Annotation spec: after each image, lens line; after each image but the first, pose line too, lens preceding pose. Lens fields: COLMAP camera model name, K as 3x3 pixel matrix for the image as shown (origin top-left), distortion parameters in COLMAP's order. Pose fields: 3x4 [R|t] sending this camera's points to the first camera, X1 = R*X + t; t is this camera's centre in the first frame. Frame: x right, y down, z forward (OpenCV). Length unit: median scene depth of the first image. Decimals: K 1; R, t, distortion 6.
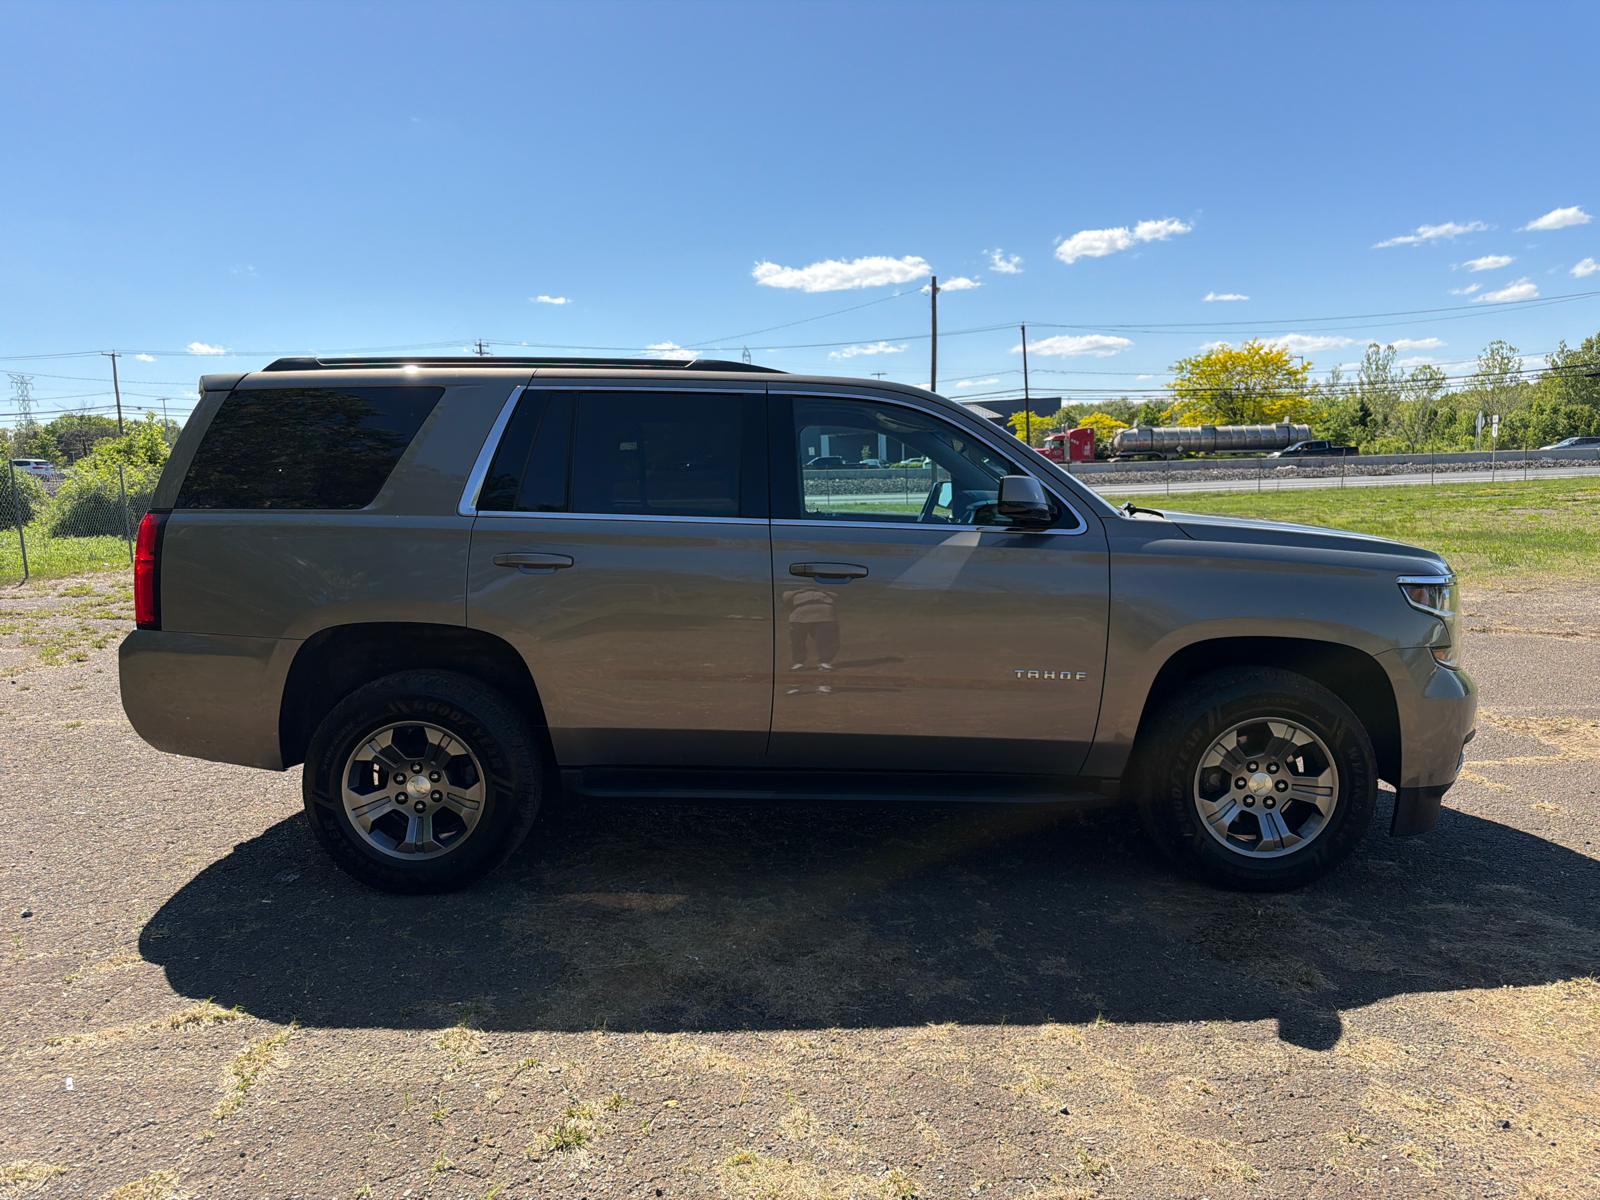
lens RADIAL K [[1148.3, 0, 775.4], [0, 1148.3, 614.2], [0, 0, 1]] dist [0.032922, -0.040227]
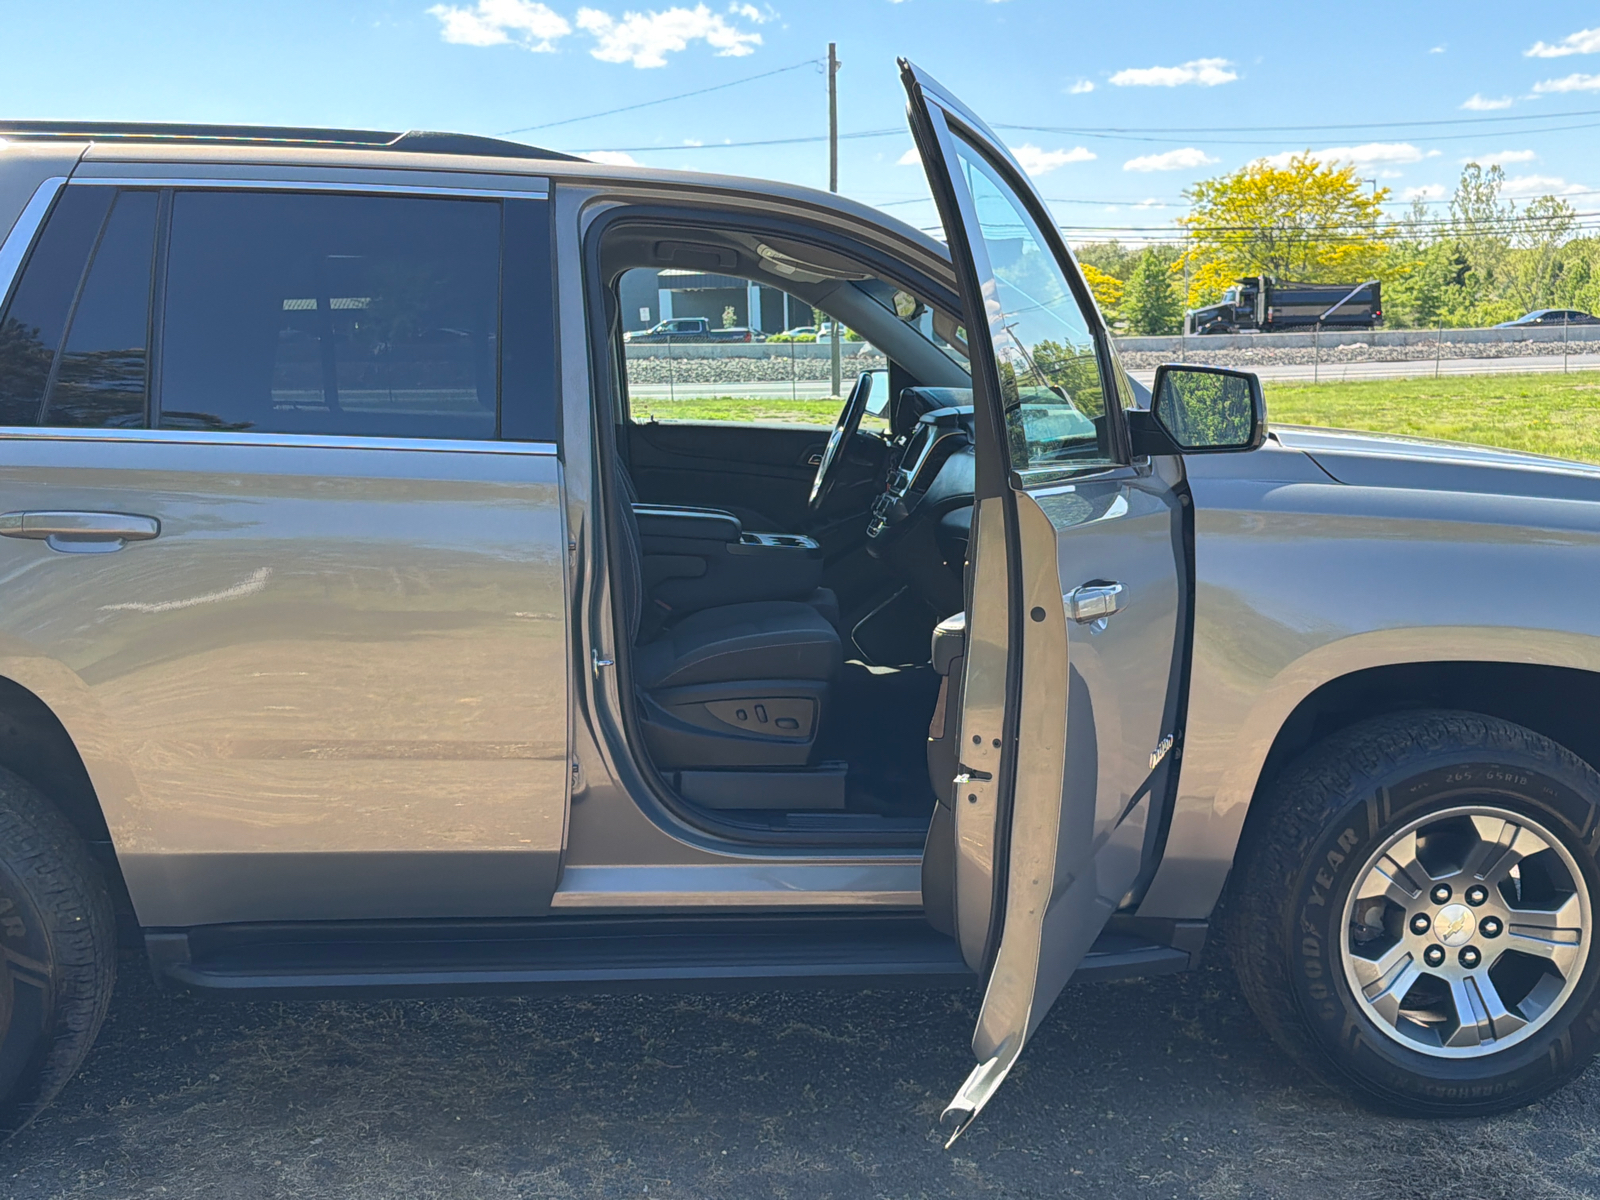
lens RADIAL K [[1755.9, 0, 788.9], [0, 1755.9, 608.3], [0, 0, 1]] dist [0.048557, 0.000000]
pose [[0.993715, -0.009199, 0.111559, 0.009880], [0.006543, 0.999687, 0.024147, -0.026020], [-0.111746, -0.023265, 0.993464, 0.189951]]
